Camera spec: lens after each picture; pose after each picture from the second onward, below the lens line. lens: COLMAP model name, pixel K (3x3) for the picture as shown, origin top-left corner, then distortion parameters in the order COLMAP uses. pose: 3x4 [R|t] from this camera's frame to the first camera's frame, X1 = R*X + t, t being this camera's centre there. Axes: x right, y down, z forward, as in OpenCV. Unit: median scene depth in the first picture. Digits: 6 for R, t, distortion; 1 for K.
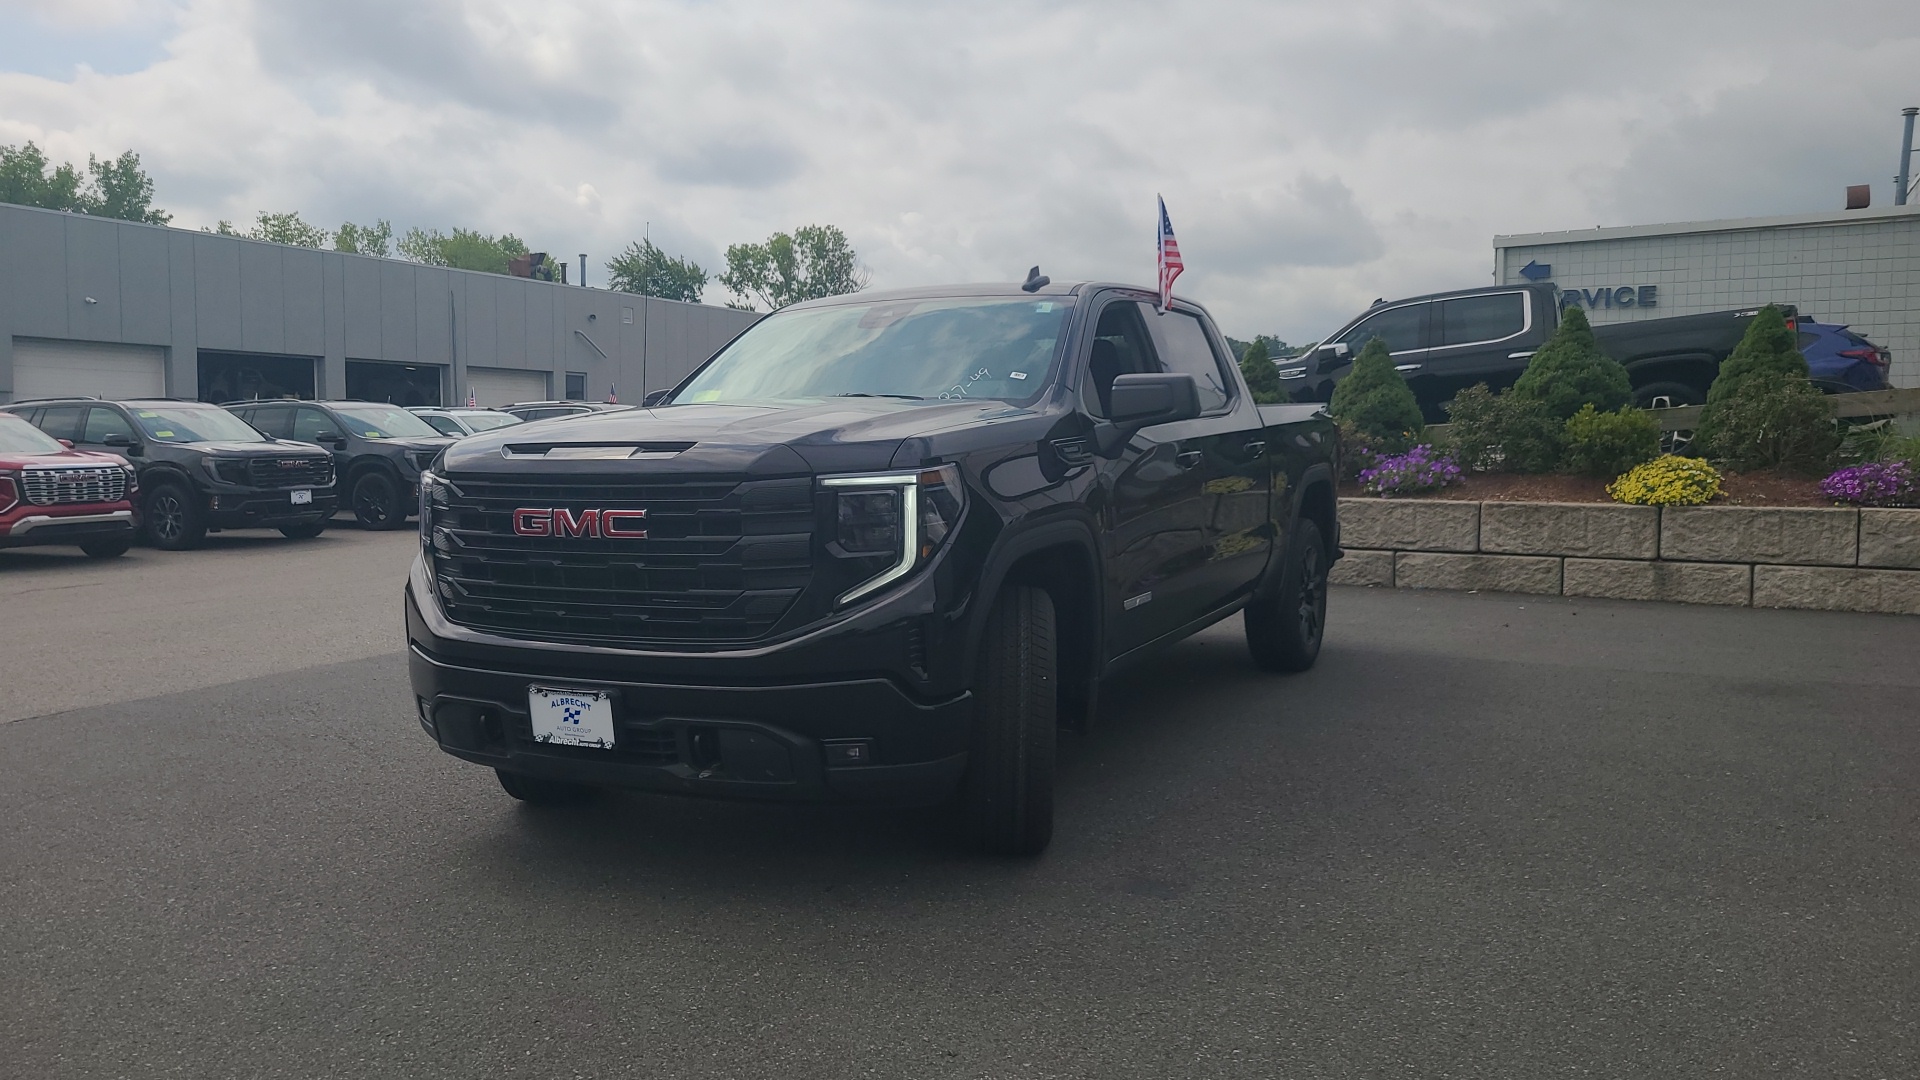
lens RADIAL K [[1426.6, 0, 931.8], [0, 1426.6, 538.4], [0, 0, 1]] dist [0.041051, -0.007934]
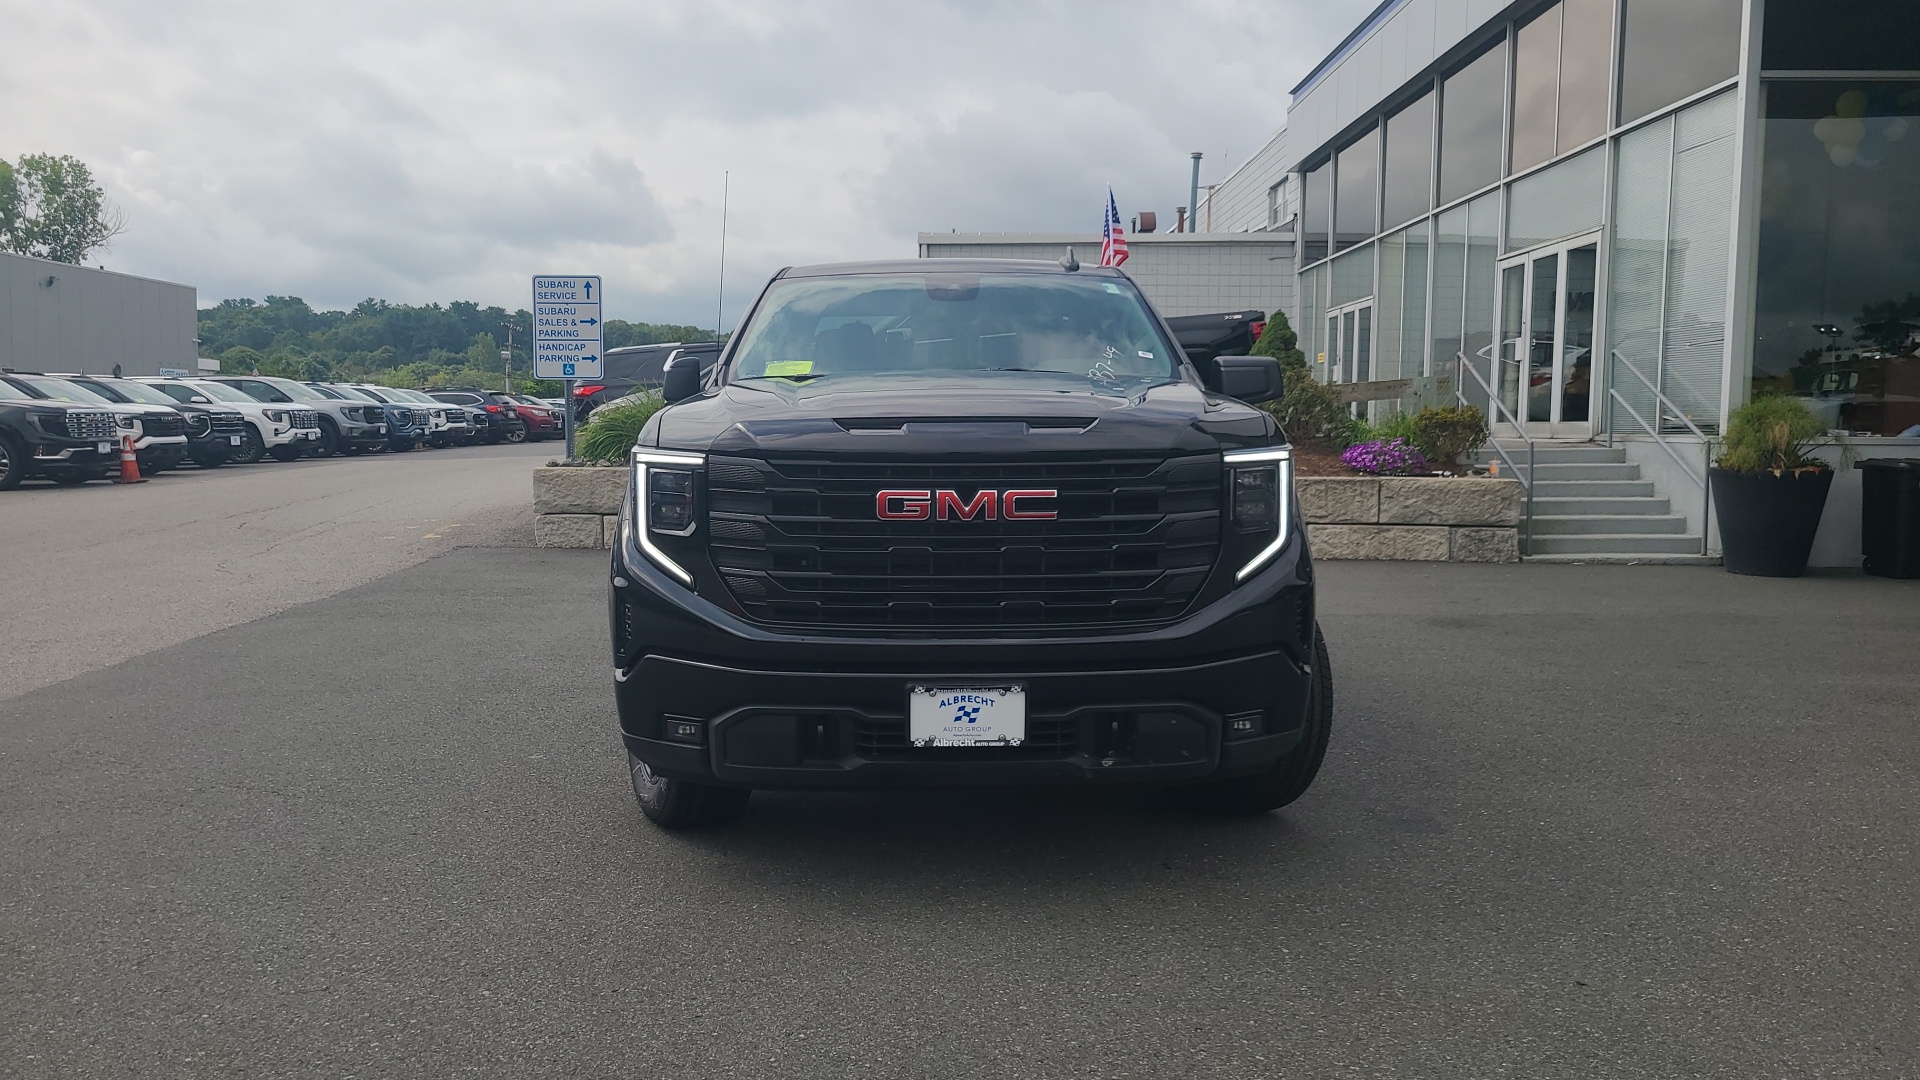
lens RADIAL K [[1426.6, 0, 931.8], [0, 1426.6, 538.4], [0, 0, 1]] dist [0.041051, -0.007934]
pose [[0.886370, -0.030681, 0.461959, -0.278828], [0.023290, 0.999493, 0.021694, -0.003881], [-0.462391, -0.008470, 0.886636, 0.079427]]
